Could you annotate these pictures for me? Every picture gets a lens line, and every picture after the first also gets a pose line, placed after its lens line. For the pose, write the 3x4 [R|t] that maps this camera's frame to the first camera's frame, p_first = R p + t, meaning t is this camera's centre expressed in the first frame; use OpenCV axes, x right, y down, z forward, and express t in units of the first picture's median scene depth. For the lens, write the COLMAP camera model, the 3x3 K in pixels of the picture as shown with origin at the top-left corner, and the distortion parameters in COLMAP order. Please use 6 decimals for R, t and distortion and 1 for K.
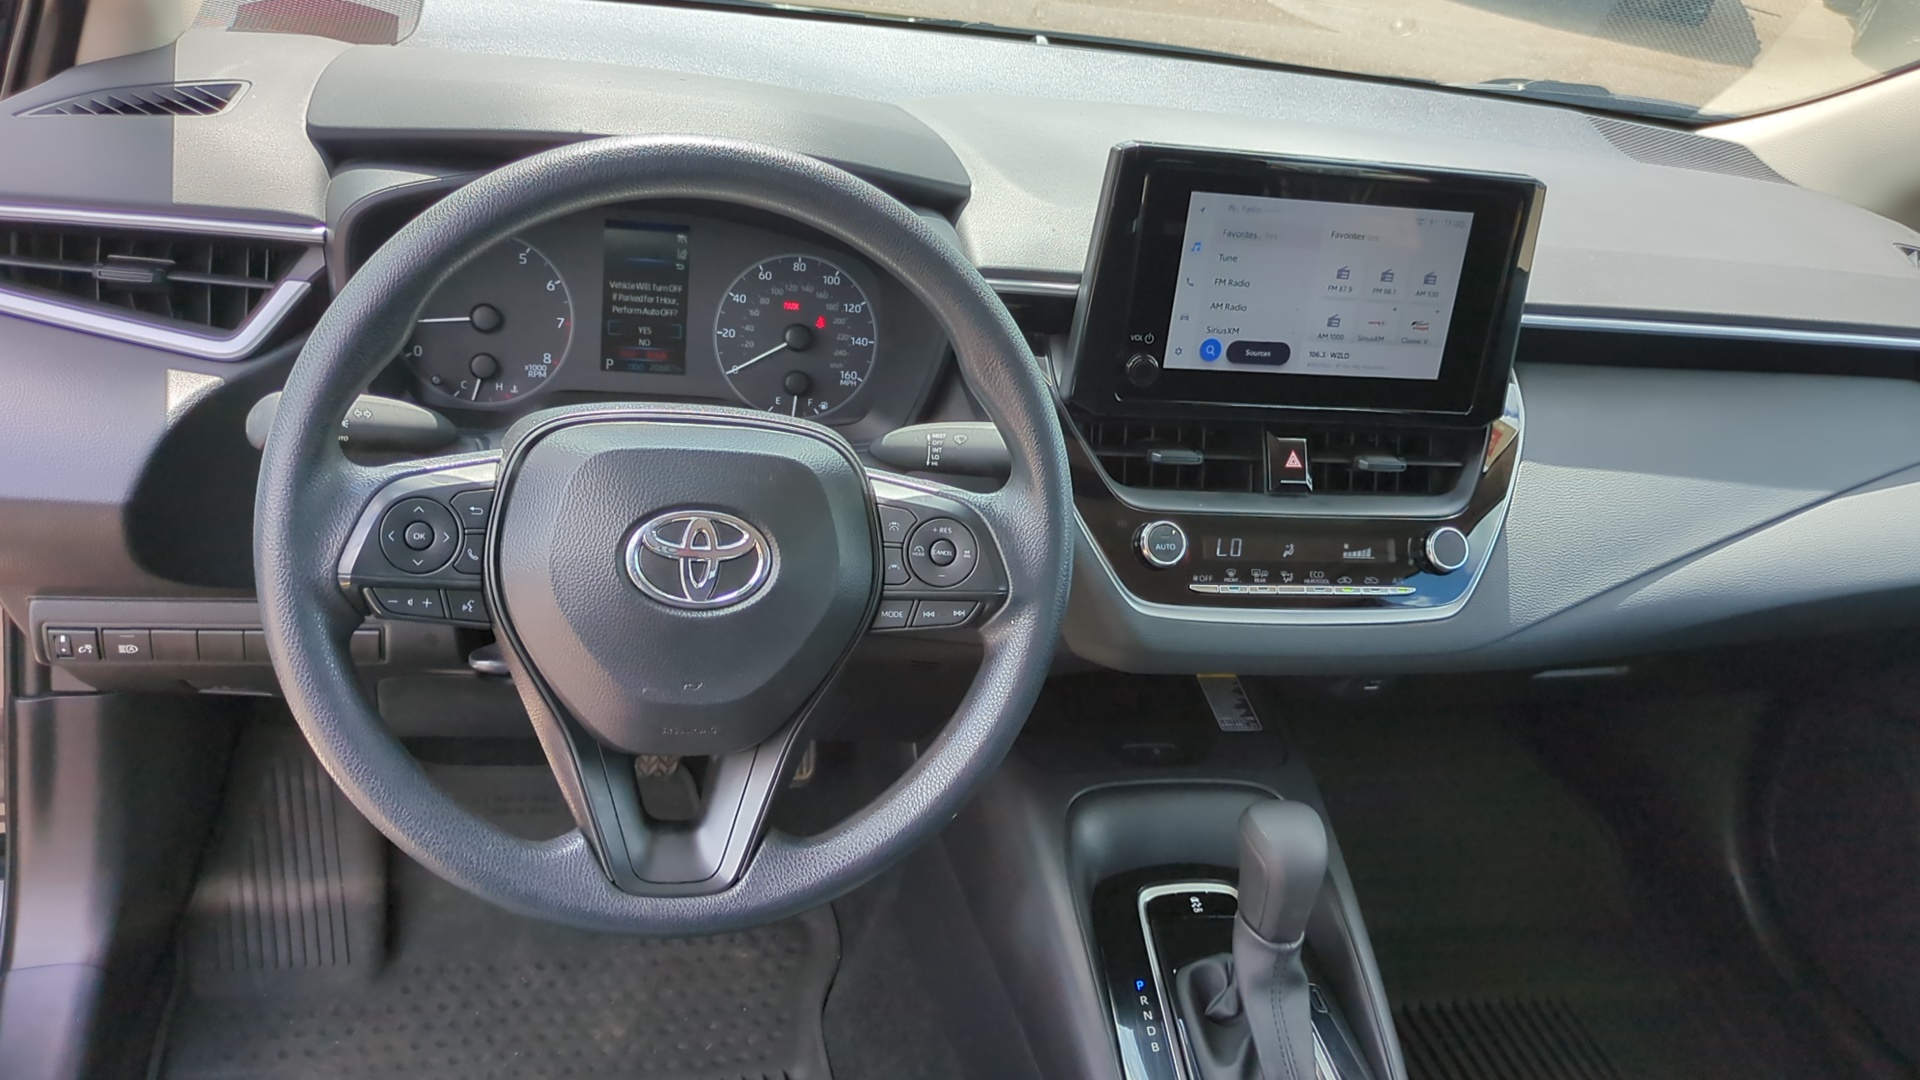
lens RADIAL K [[1647.6, 0, 953.8], [0, 1647.6, 553.2], [0, 0, 1]] dist [0.026369, -0.021276]
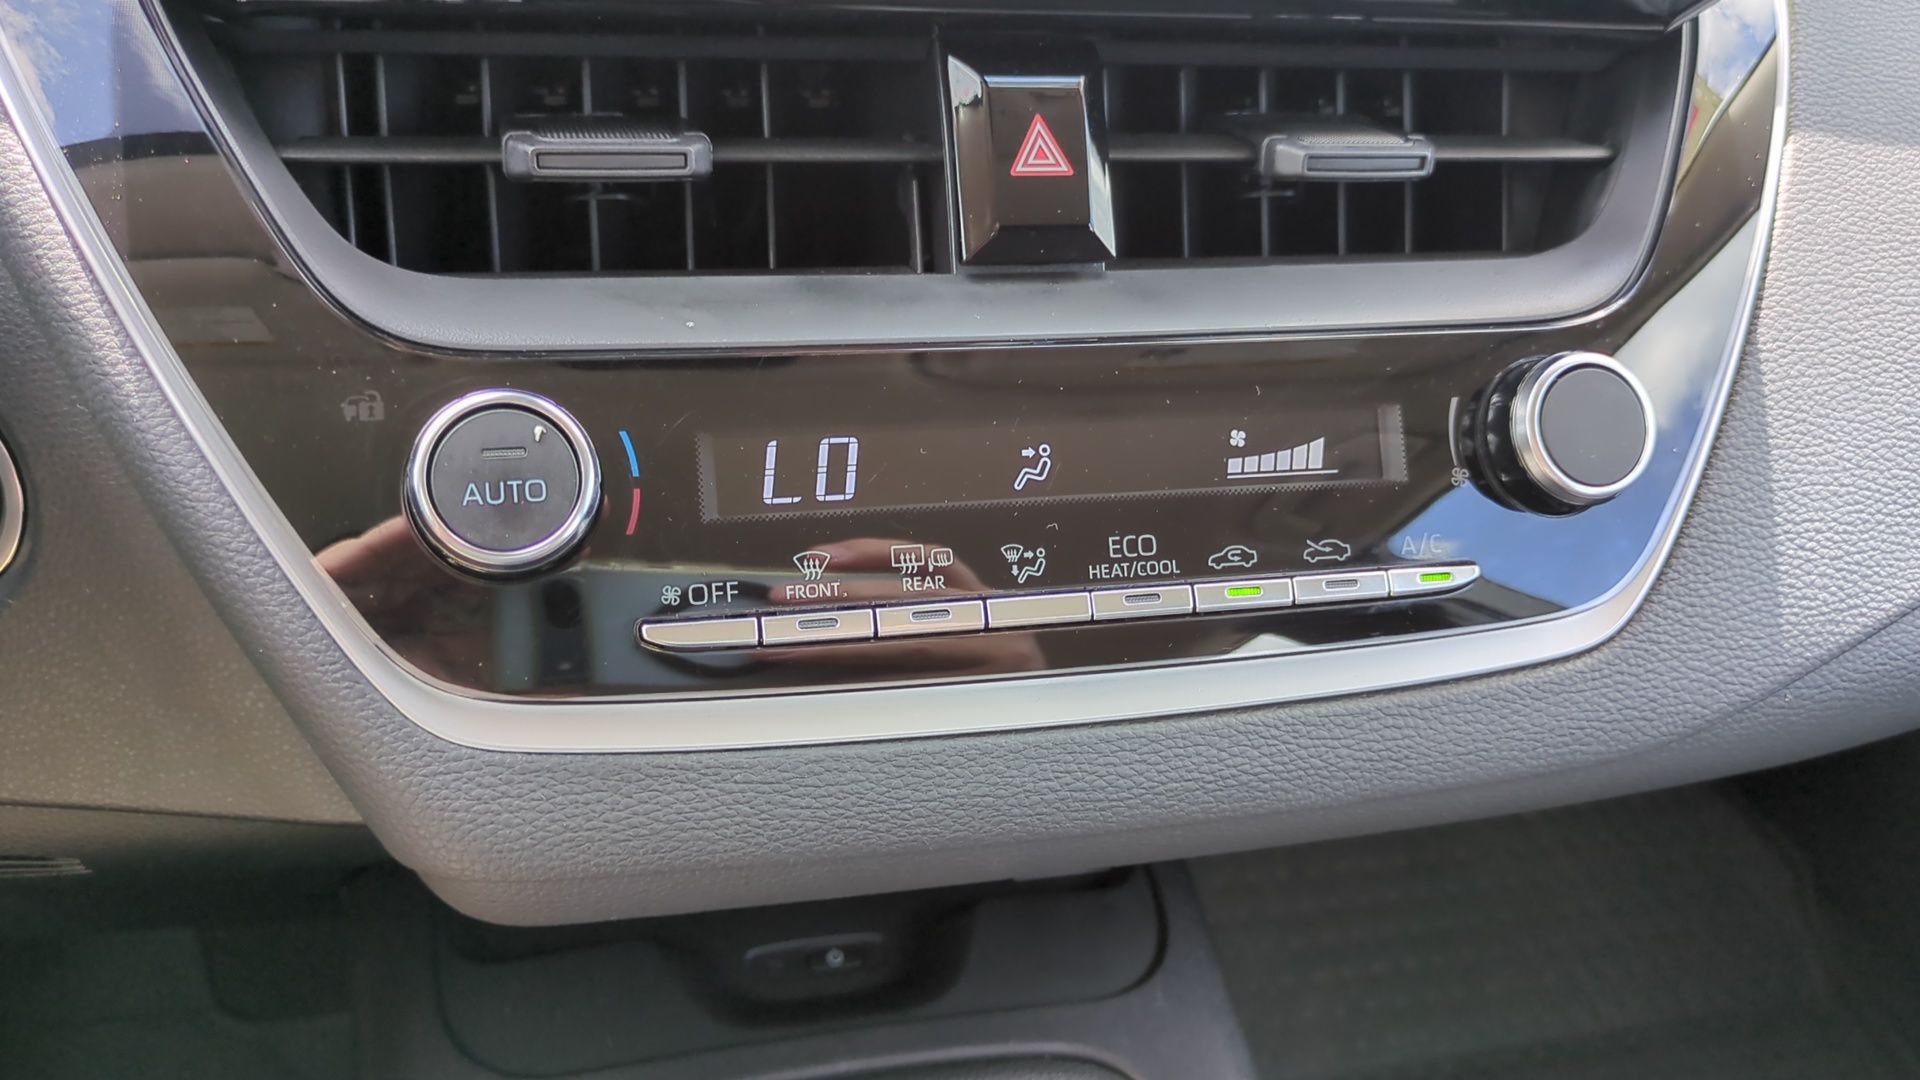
lens RADIAL K [[1647.6, 0, 964.8], [0, 1647.6, 530.1], [0, 0, 1]] dist [0.026369, -0.021276]
pose [[0.998260, -0.058197, -0.009465, 0.193716], [0.058720, 0.995792, 0.070361, -0.011424], [0.005330, -0.070795, 0.997477, 0.715920]]
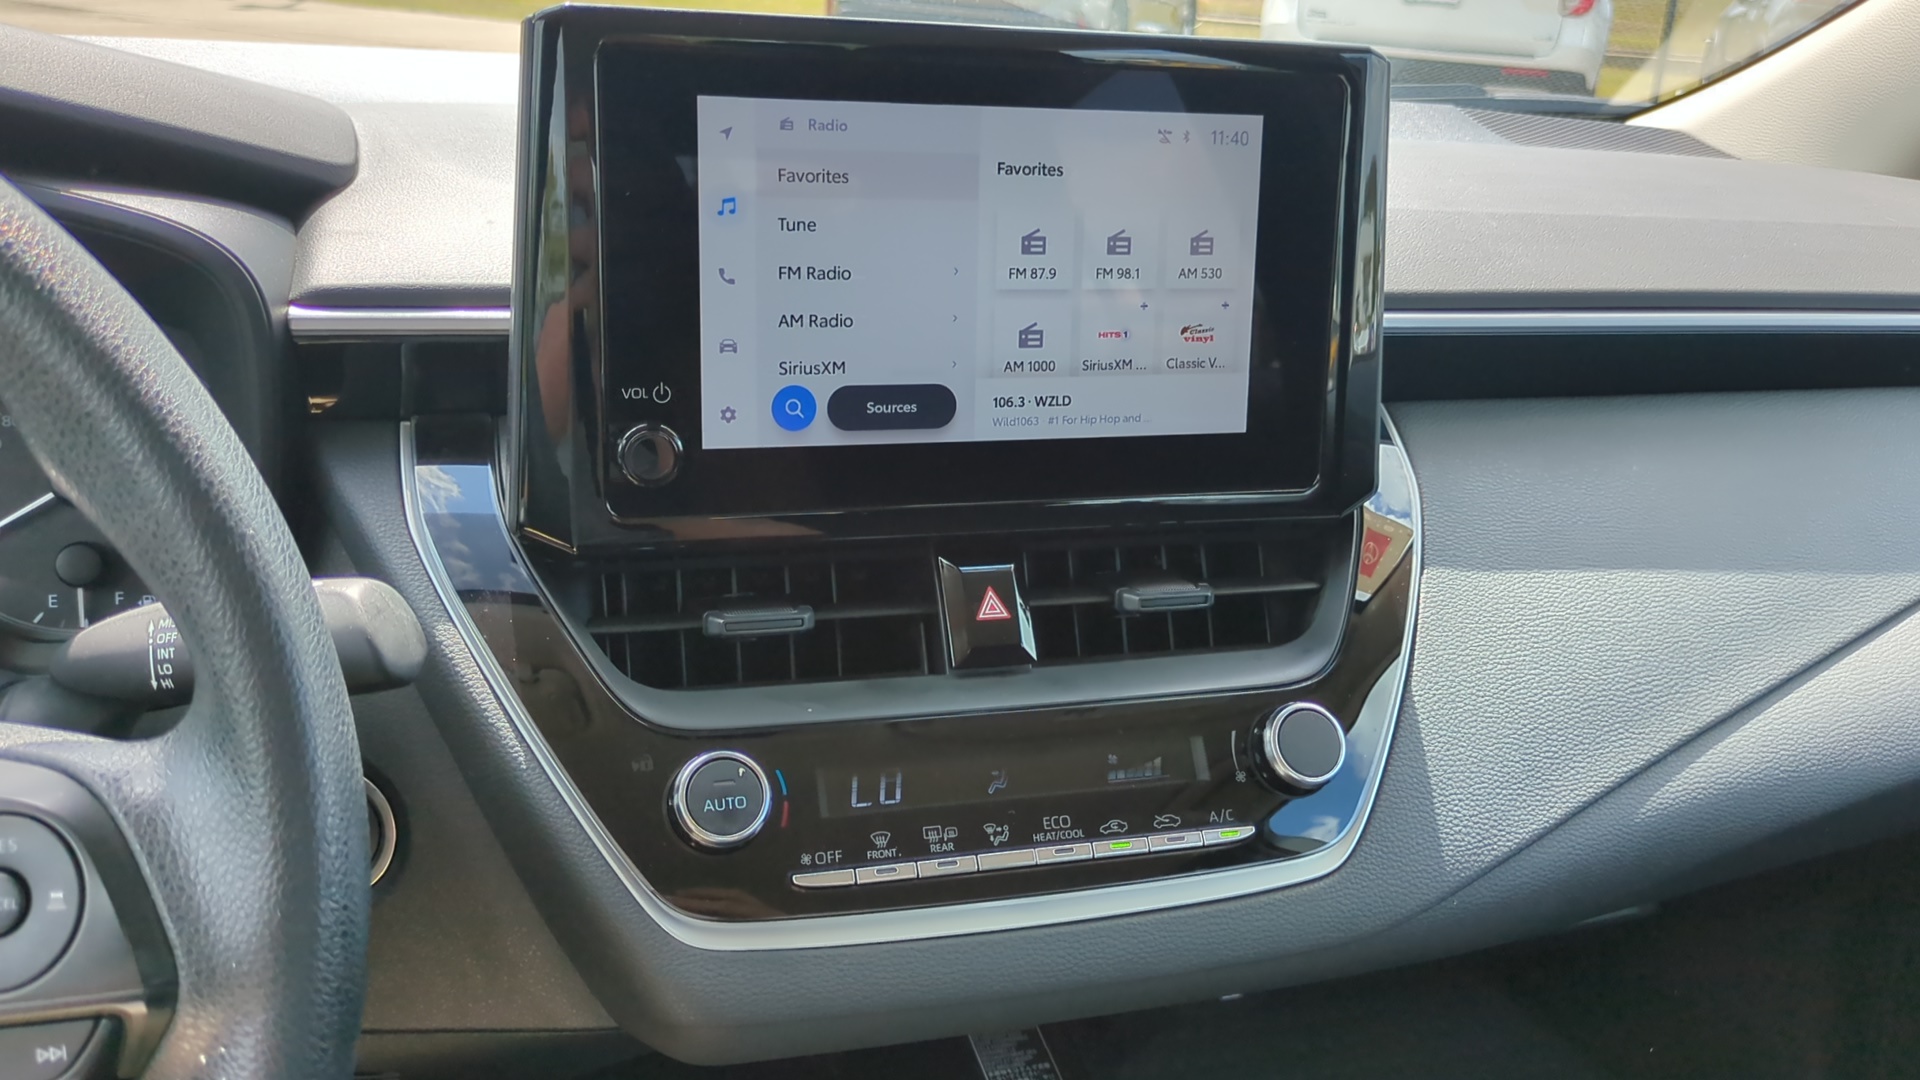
lens RADIAL K [[1647.6, 0, 954.7], [0, 1647.6, 536.8], [0, 0, 1]] dist [0.026369, -0.021276]
pose [[0.993758, -0.103238, 0.042276, 0.176162], [0.108324, 0.983570, -0.144419, -0.003579], [-0.026672, 0.148097, 0.988613, 0.485281]]
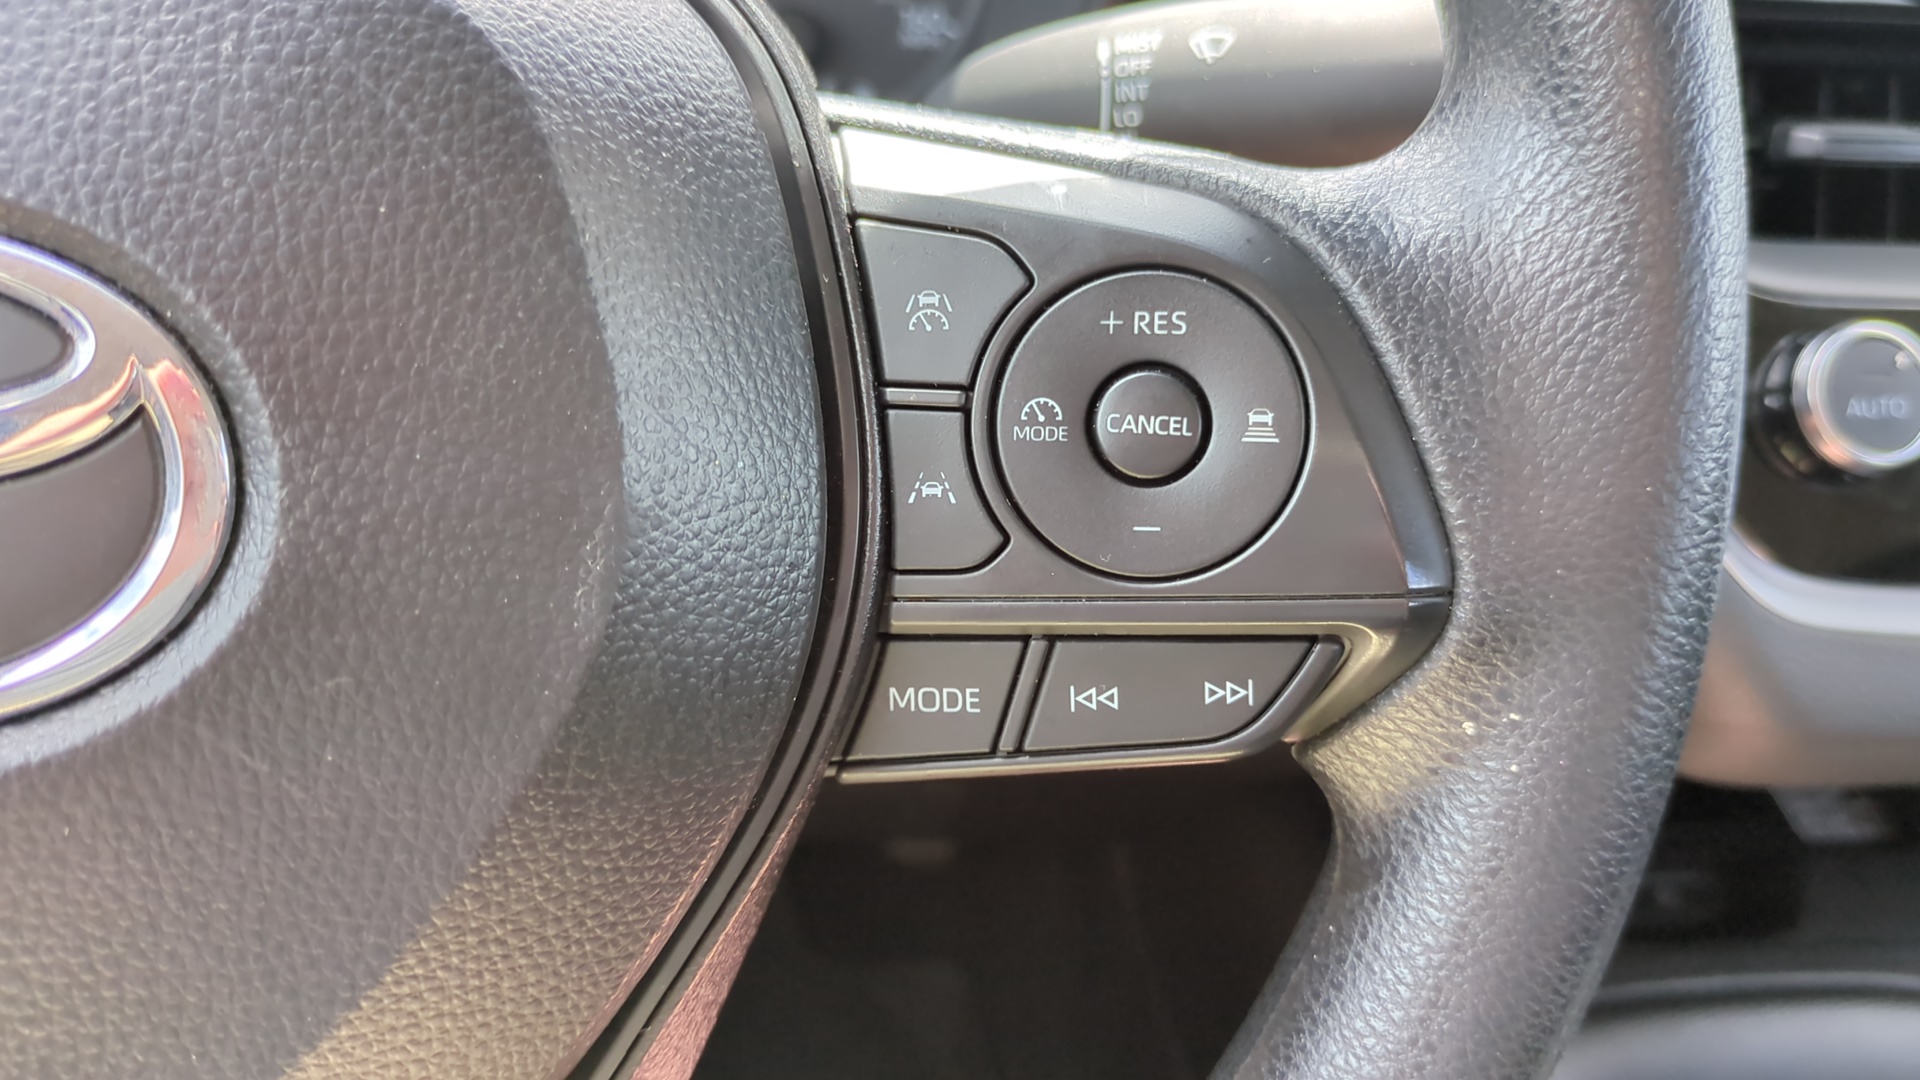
lens RADIAL K [[1647.6, 0, 968.2], [0, 1647.6, 535.8], [0, 0, 1]] dist [0.026369, -0.021276]
pose [[0.990908, -0.020253, -0.133008, -0.001293], [0.024995, 0.999107, 0.034078, 0.005400], [0.132199, -0.037093, 0.990529, 0.640196]]
